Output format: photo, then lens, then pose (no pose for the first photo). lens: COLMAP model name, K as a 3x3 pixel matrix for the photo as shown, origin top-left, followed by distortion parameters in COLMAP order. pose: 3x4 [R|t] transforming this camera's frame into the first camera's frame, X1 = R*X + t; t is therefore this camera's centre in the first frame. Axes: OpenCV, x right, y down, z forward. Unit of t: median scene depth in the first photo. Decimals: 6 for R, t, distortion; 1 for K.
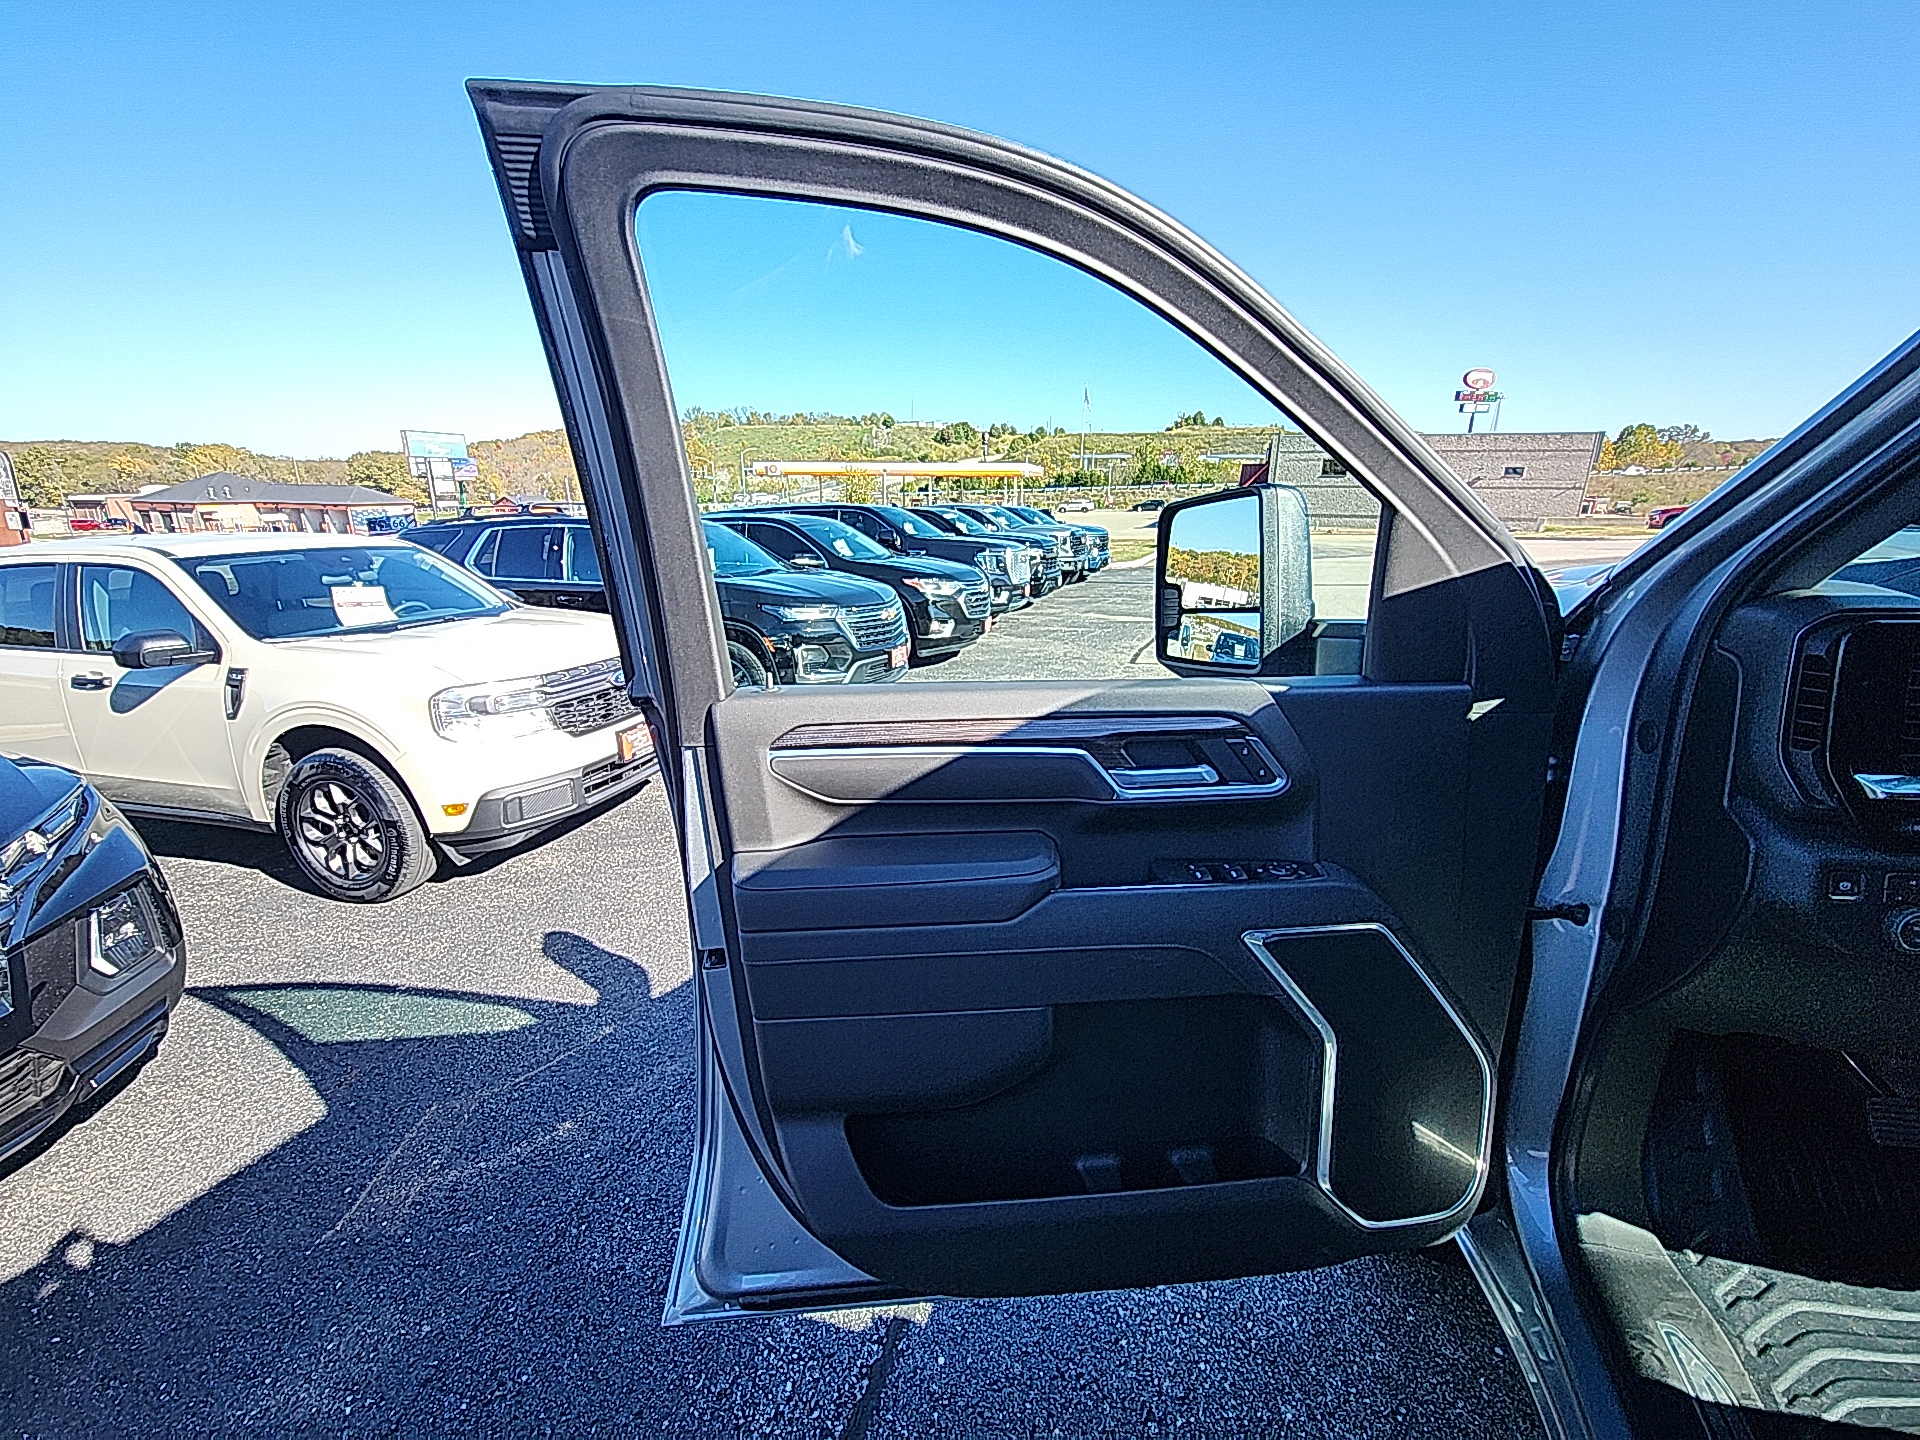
lens RADIAL K [[777.9, 0, 950.0], [0, 777.9, 703.6], [0, 0, 1]] dist [0.001766, -0.000024]
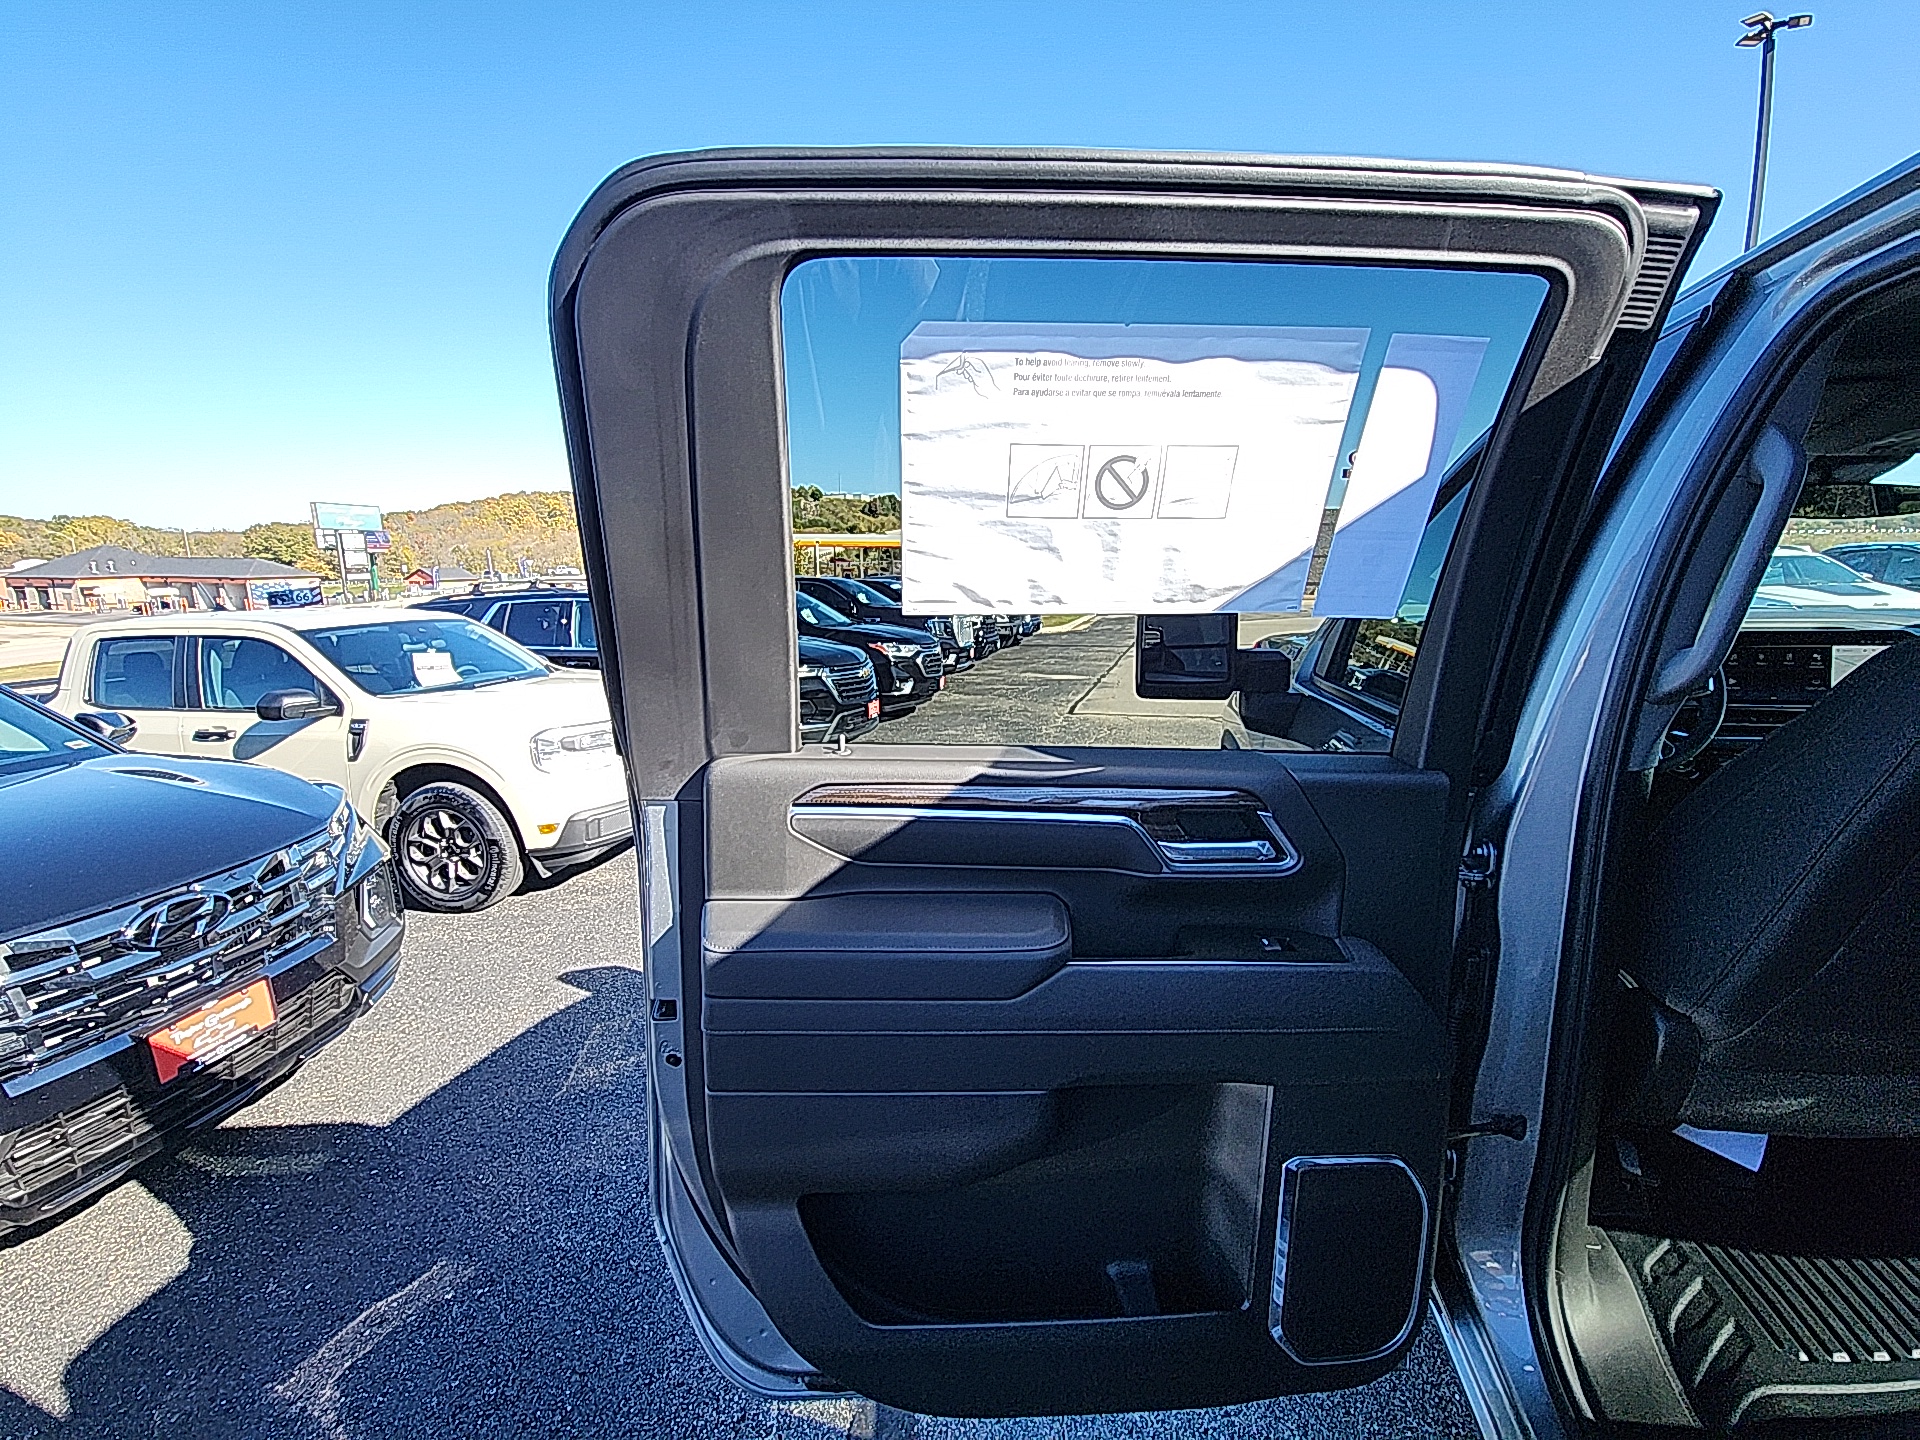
lens RADIAL K [[778.7, 0, 950.4], [0, 778.7, 711.2], [0, 0, 1]] dist [0.000462, -0.003791]
pose [[0.995725, -0.021492, 0.089831, -0.085836], [0.028188, 0.996863, -0.073951, 0.047336], [-0.087959, 0.076167, 0.993208, -0.233912]]
